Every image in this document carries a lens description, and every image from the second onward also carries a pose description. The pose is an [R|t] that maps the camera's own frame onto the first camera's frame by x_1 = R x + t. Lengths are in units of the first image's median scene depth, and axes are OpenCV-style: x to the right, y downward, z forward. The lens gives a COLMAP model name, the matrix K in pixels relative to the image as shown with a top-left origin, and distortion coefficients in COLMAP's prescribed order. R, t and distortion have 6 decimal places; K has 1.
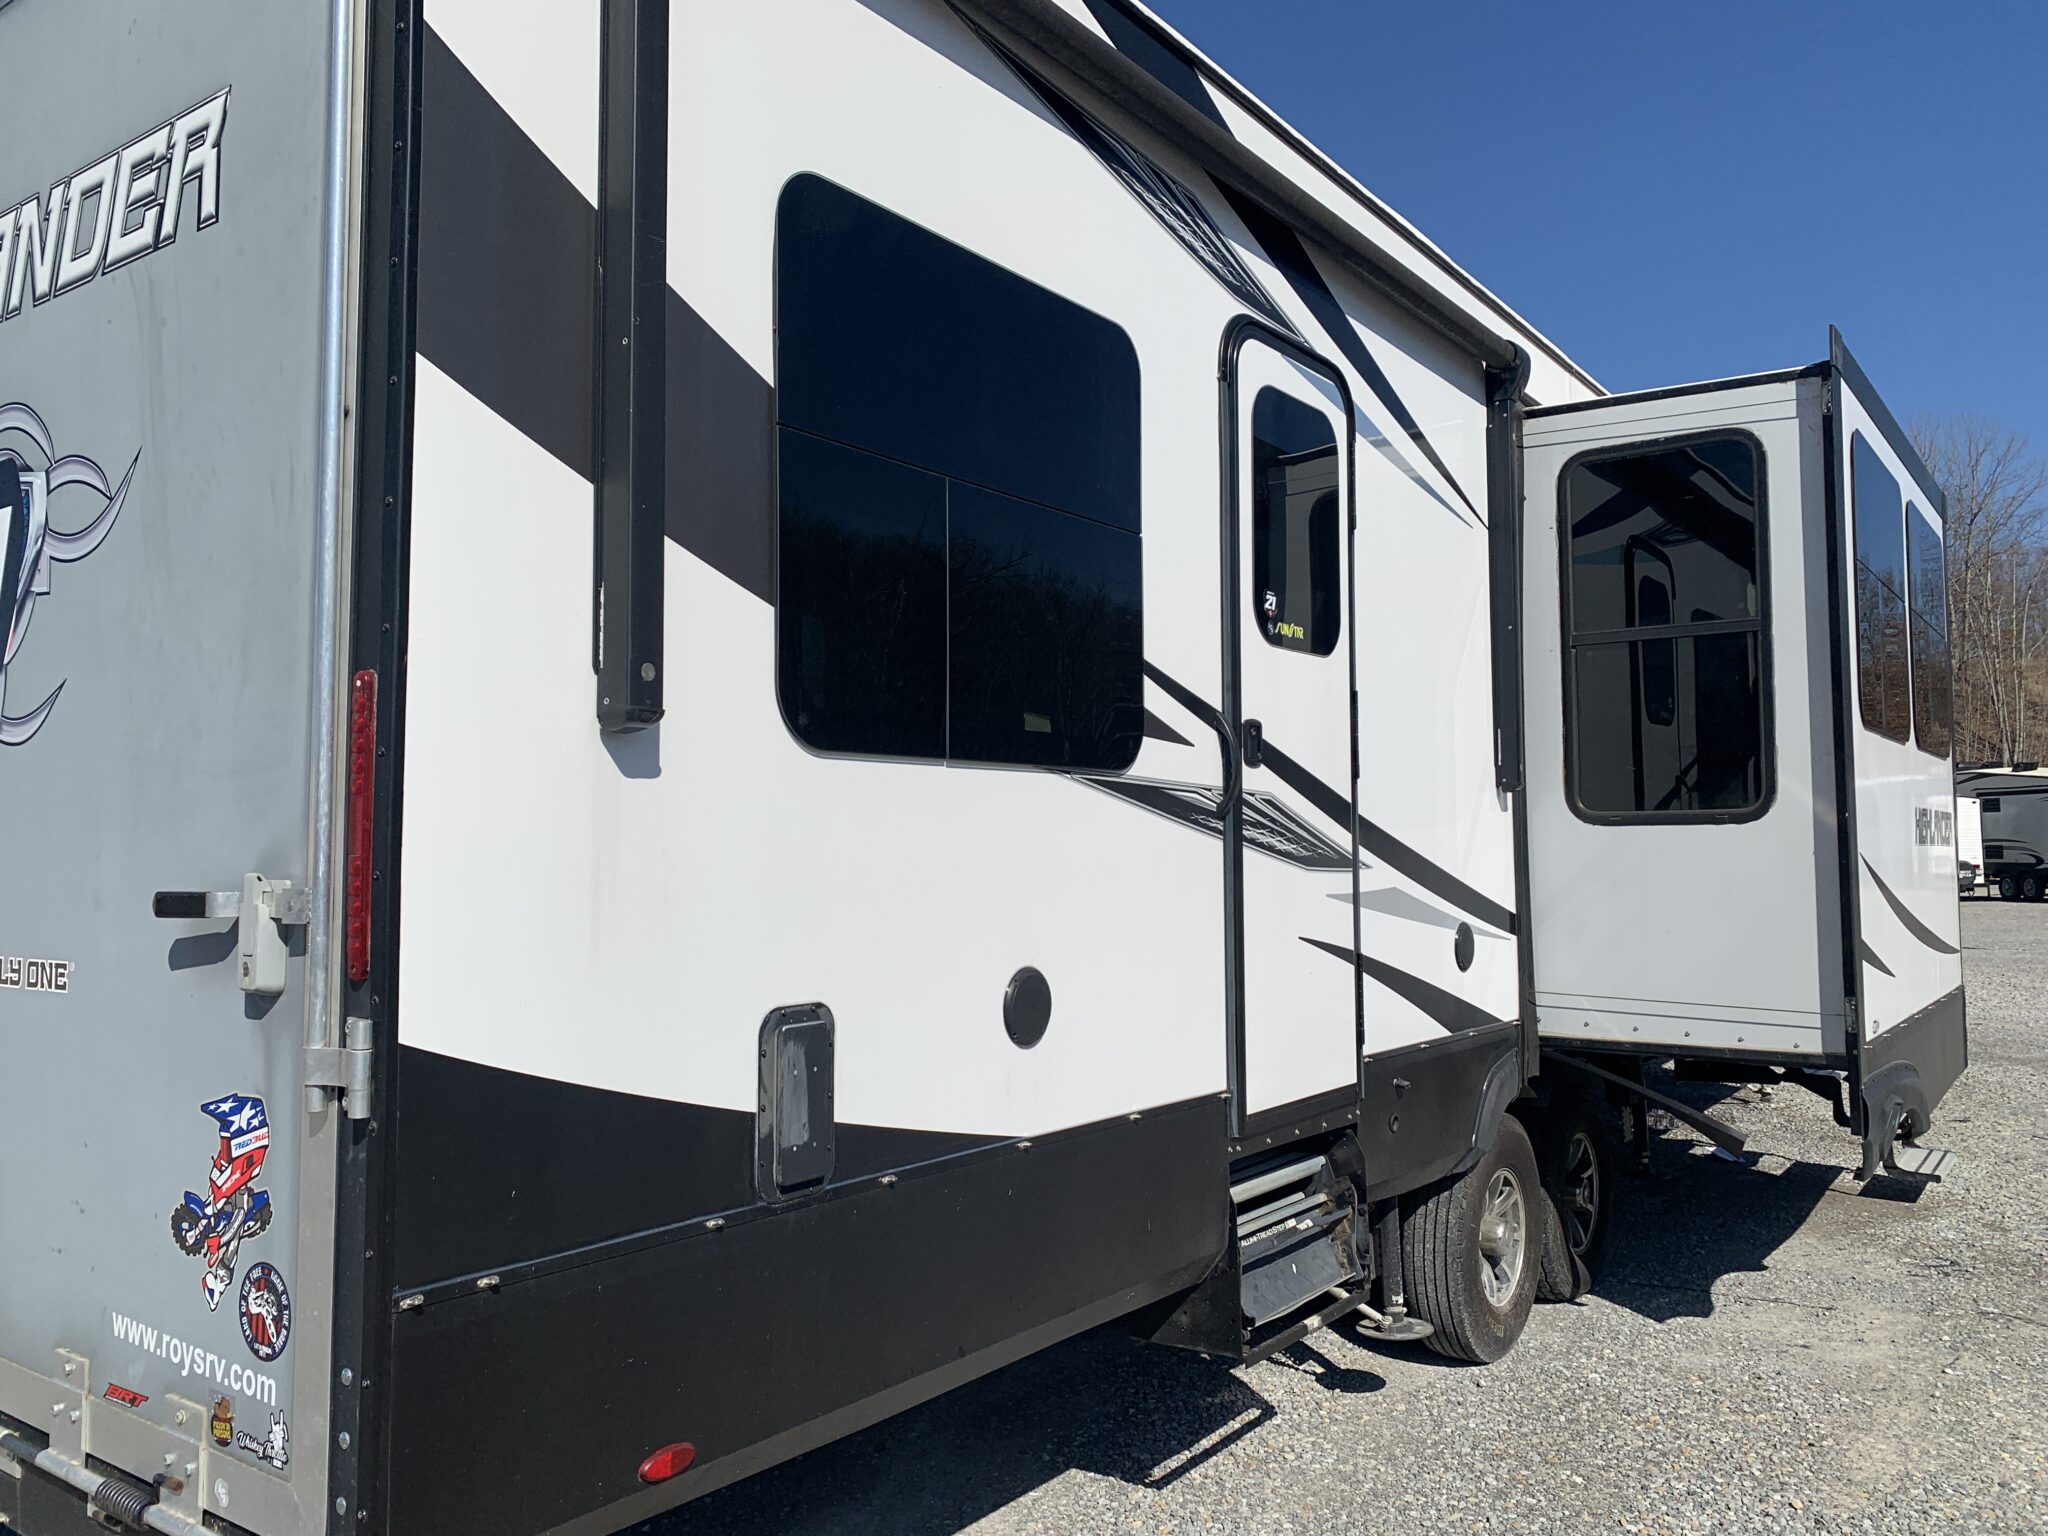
lens RADIAL K [[1582.2, 0, 1024.9], [0, 1582.2, 765.5], [0, 0, 1]] dist [0.000370, 0.000100]
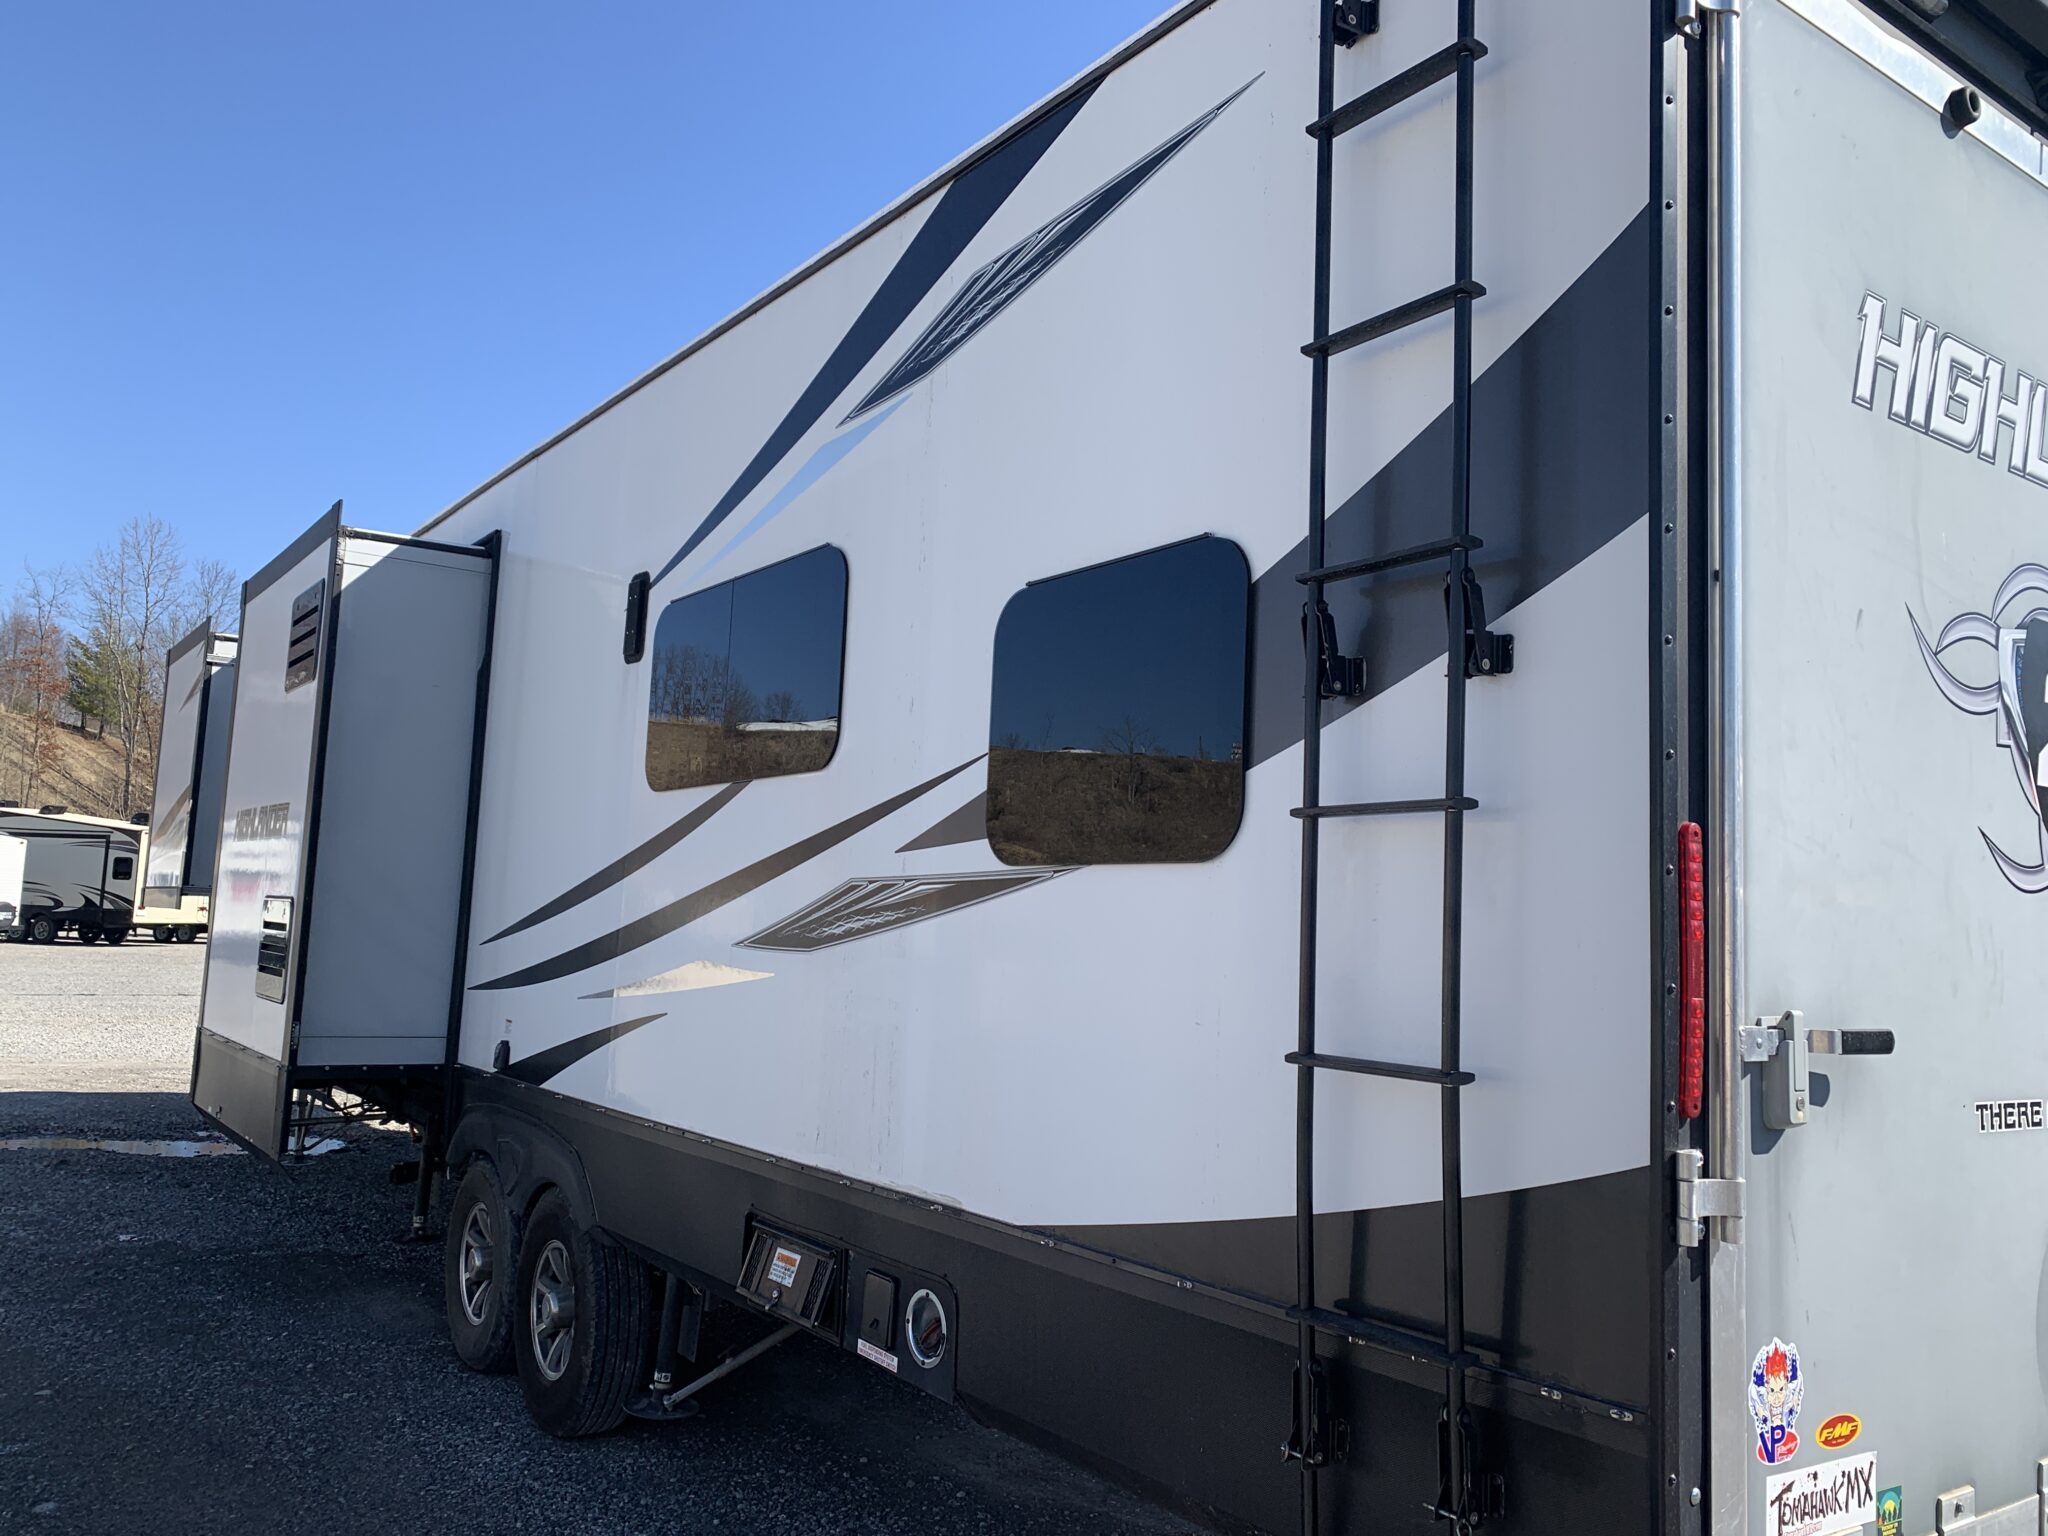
lens RADIAL K [[1582.2, 0, 1025.1], [0, 1582.2, 765.8], [0, 0, 1]] dist [0.000370, 0.000100]
pose [[0.316472, 0.123130, 0.940576, -1.804168], [-0.103022, 0.990136, -0.094955, 0.070275], [-0.942991, -0.066849, 0.326036, 1.273221]]
